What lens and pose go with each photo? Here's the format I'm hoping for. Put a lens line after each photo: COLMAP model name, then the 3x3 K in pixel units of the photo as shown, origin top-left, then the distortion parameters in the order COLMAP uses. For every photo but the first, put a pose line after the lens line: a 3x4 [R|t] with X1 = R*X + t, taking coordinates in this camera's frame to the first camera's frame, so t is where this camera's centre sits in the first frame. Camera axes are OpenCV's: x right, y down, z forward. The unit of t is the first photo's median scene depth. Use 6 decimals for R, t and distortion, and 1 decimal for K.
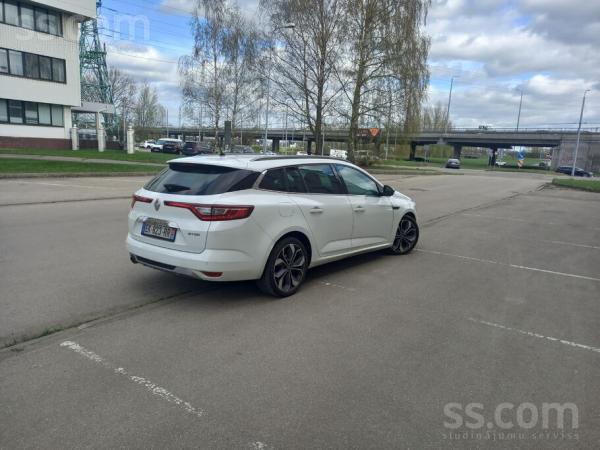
lens RADIAL K [[459.0, 0, 305.3], [0, 459.0, 226.6], [0, 0, 1]] dist [0.039111, -0.009146]
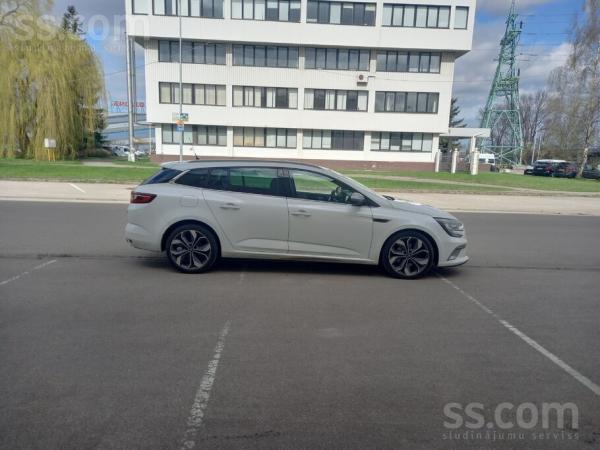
lens RADIAL K [[459.0, 0, 305.3], [0, 459.0, 226.6], [0, 0, 1]] dist [0.039111, -0.009146]
pose [[0.596902, 0.090407, -0.797204, 0.442404], [-0.135222, 0.990753, 0.011109, -0.010143], [0.790837, 0.101169, 0.603607, 0.200489]]
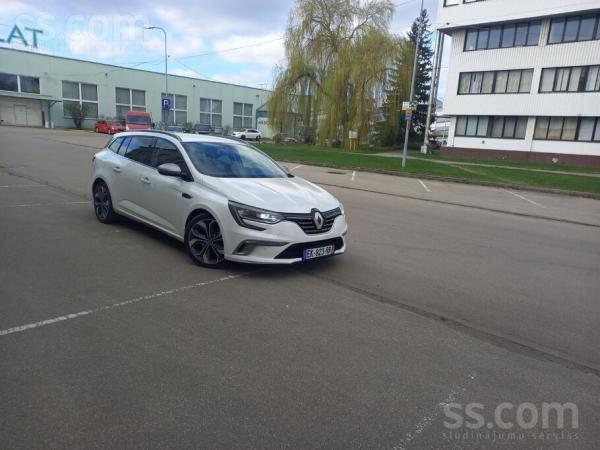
lens RADIAL K [[459.0, 0, 305.3], [0, 459.0, 226.6], [0, 0, 1]] dist [0.039111, -0.009146]
pose [[-0.152846, 0.134199, -0.979096, 0.527022], [-0.229141, 0.958925, 0.167205, -0.094507], [0.961318, 0.249908, -0.115817, 0.717926]]
